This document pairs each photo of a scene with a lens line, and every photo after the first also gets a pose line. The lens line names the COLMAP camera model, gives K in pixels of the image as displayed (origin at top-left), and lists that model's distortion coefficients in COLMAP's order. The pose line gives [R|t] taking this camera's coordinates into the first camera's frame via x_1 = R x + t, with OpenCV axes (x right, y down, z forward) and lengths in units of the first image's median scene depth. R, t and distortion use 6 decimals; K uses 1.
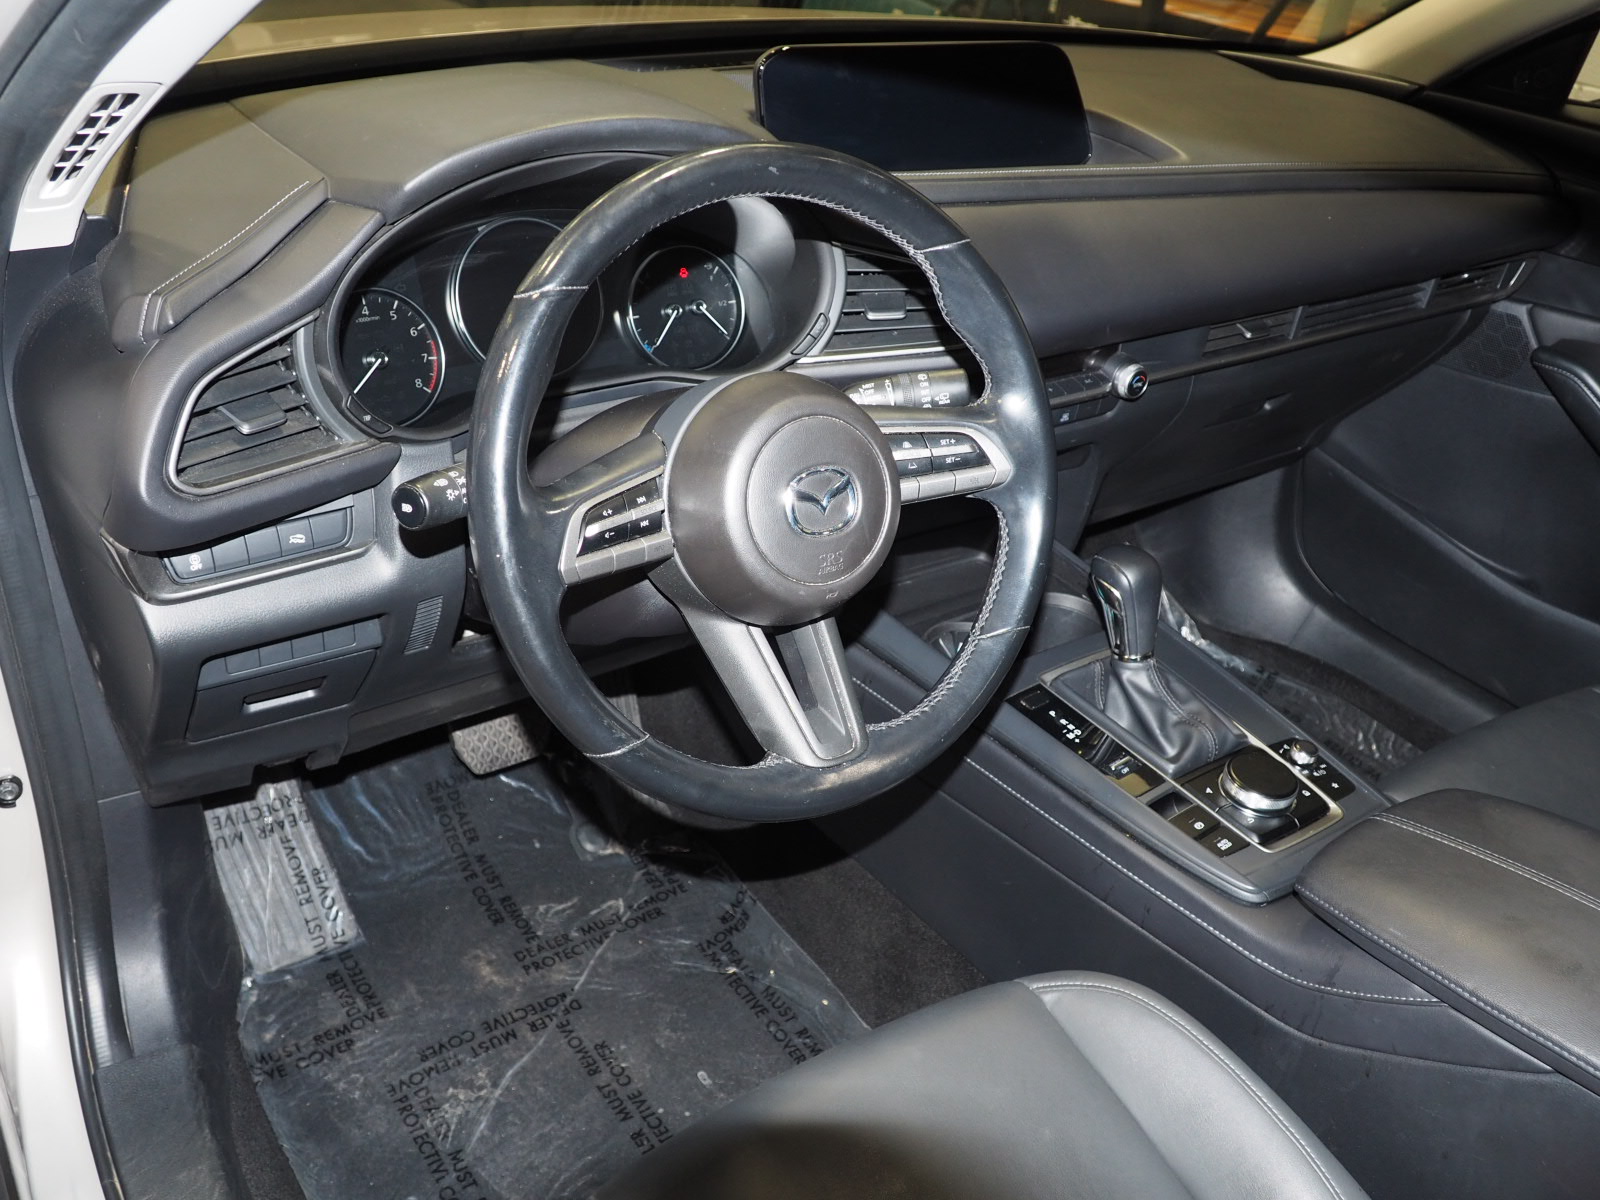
lens RADIAL K [[1422.6, 0, 800.0], [0, 1422.6, 600.0], [0, 0, 1]] dist [0.001447, 0.001244]
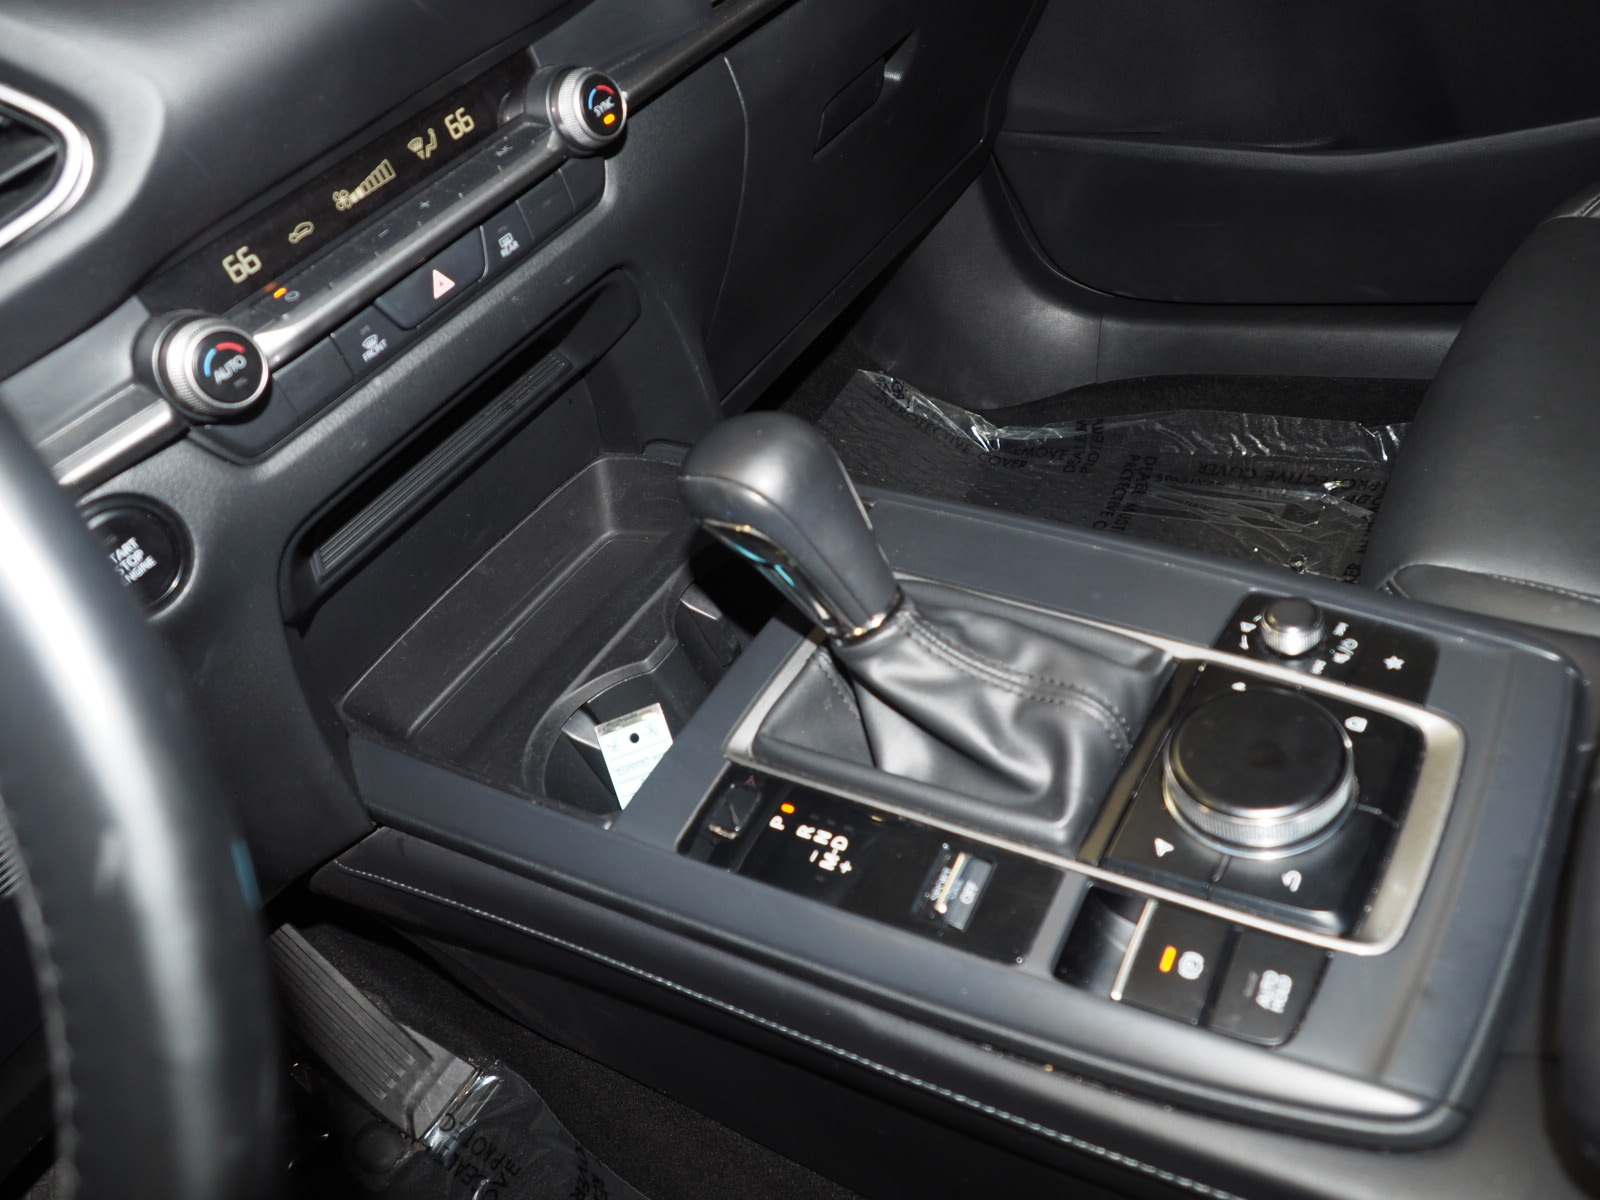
lens RADIAL K [[1133.6, 0, 800.0], [0, 1133.6, 600.0], [0, 0, 1]] dist [-0.022041, -0.001331]
pose [[0.858679, -0.511910, 0.024883, 0.209089], [0.507604, 0.856154, 0.096638, -0.012847], [-0.070774, -0.070350, 0.995008, 0.635546]]
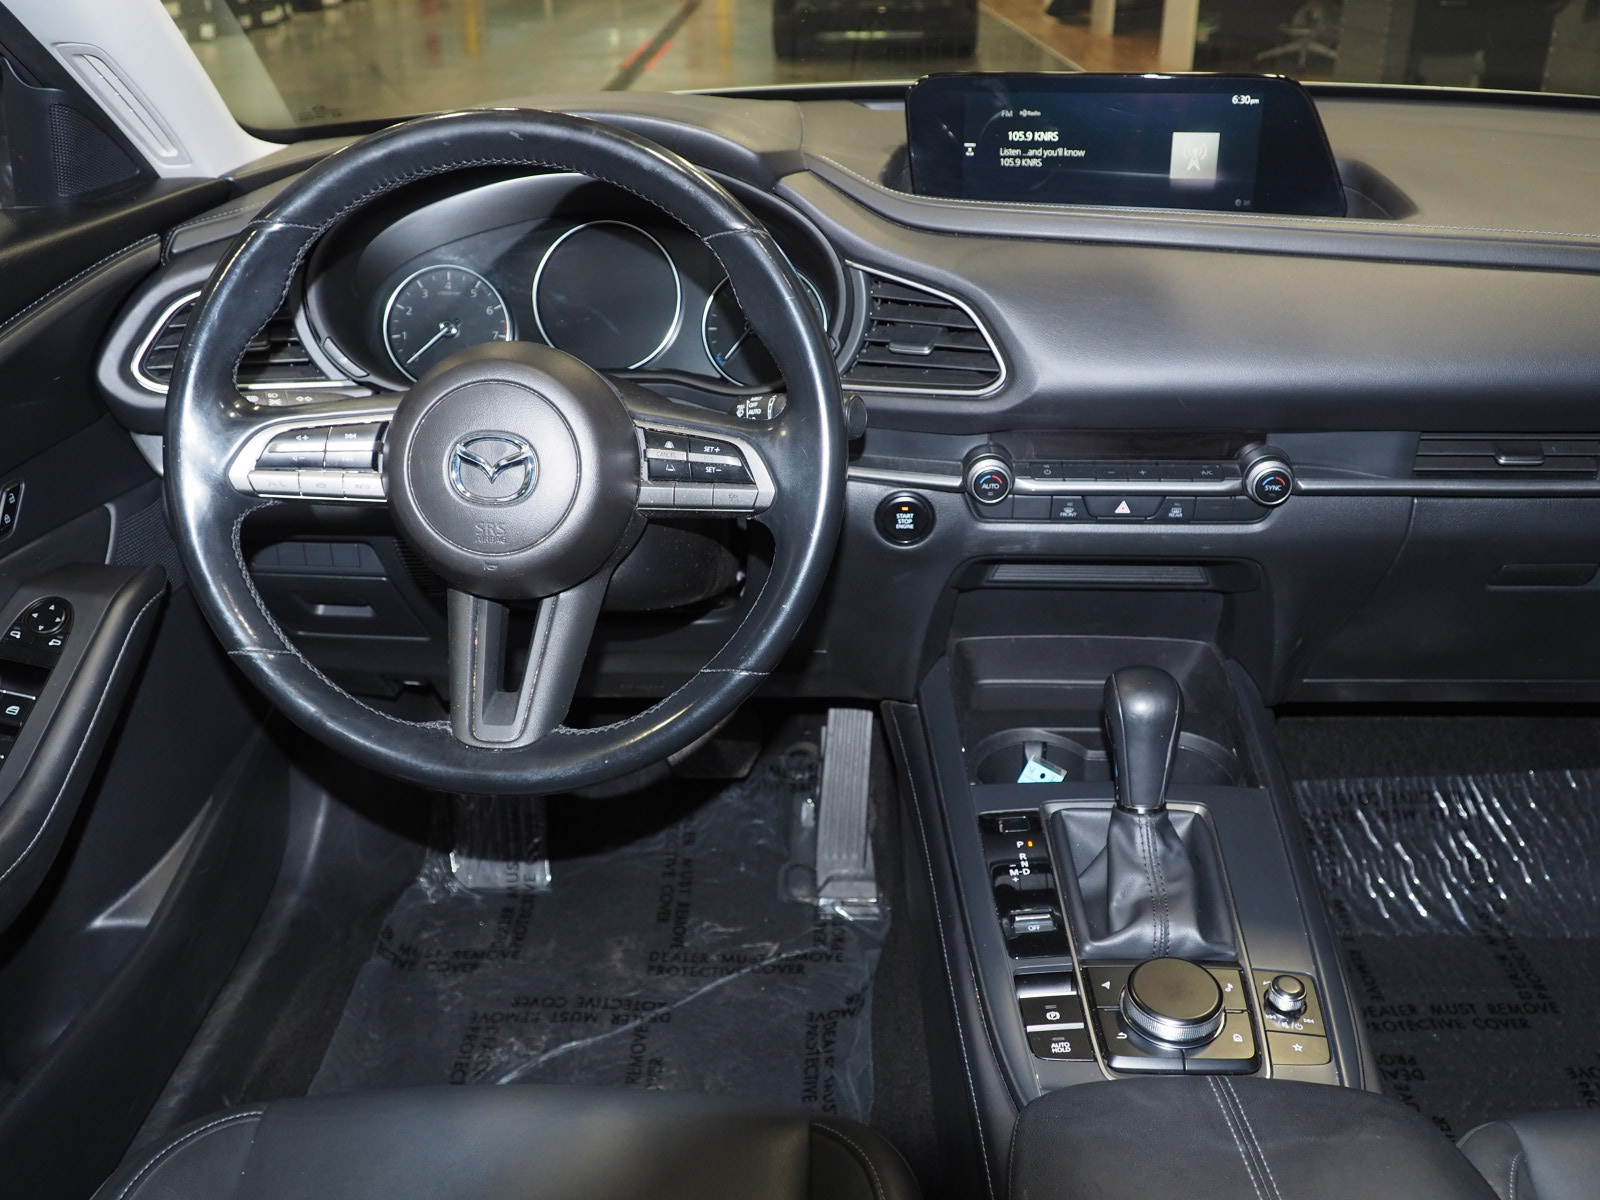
lens RADIAL K [[1422.6, 0, 800.0], [0, 1422.6, 600.0], [0, 0, 1]] dist [0.001447, 0.001244]
pose [[0.797089, 0.201745, -0.569165, 0.516154], [-0.251562, 0.967797, -0.009258, -0.017641], [0.548968, 0.150560, 0.822171, 0.220624]]
